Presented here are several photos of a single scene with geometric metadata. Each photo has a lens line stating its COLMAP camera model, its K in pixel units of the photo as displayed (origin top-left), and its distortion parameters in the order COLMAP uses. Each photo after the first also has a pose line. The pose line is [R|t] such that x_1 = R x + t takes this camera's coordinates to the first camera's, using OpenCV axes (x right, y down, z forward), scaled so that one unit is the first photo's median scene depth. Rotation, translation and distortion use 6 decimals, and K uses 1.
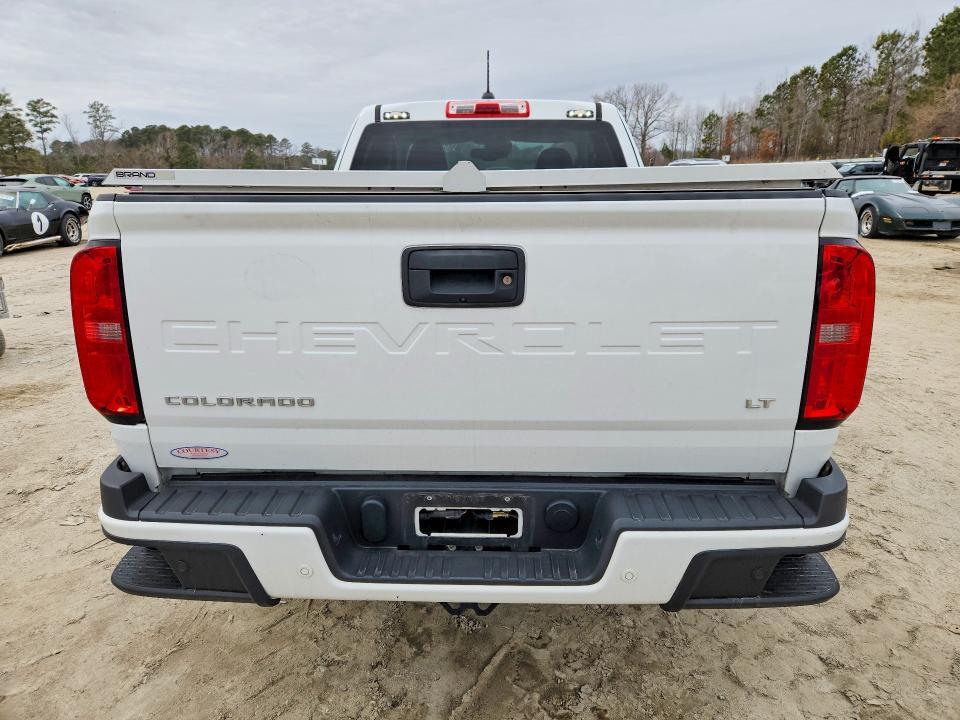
lens RADIAL K [[738.3, 0, 483.8], [0, 738.3, 361.1], [0, 0, 1]] dist [-0.001076, 0.001903]
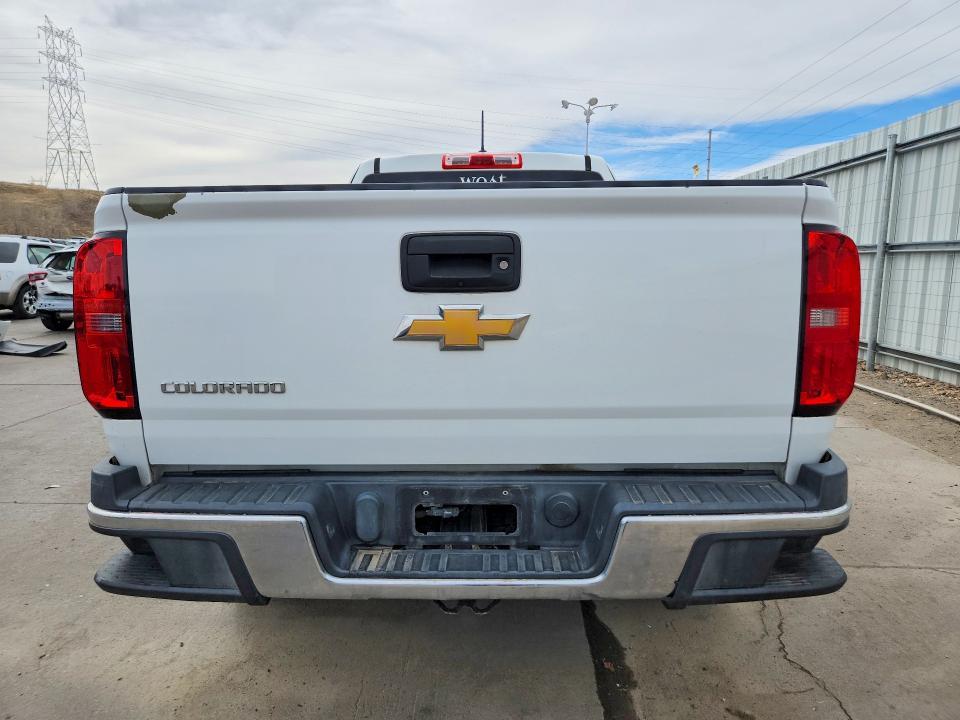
lens RADIAL K [[738.3, 0, 483.8], [0, 738.3, 361.1], [0, 0, 1]] dist [-0.001076, 0.001903]
pose [[0.999947, -0.001879, 0.010081, -0.006343], [0.003244, 0.990547, -0.137136, 0.152685], [-0.009728, 0.137162, 0.990501, 0.002504]]
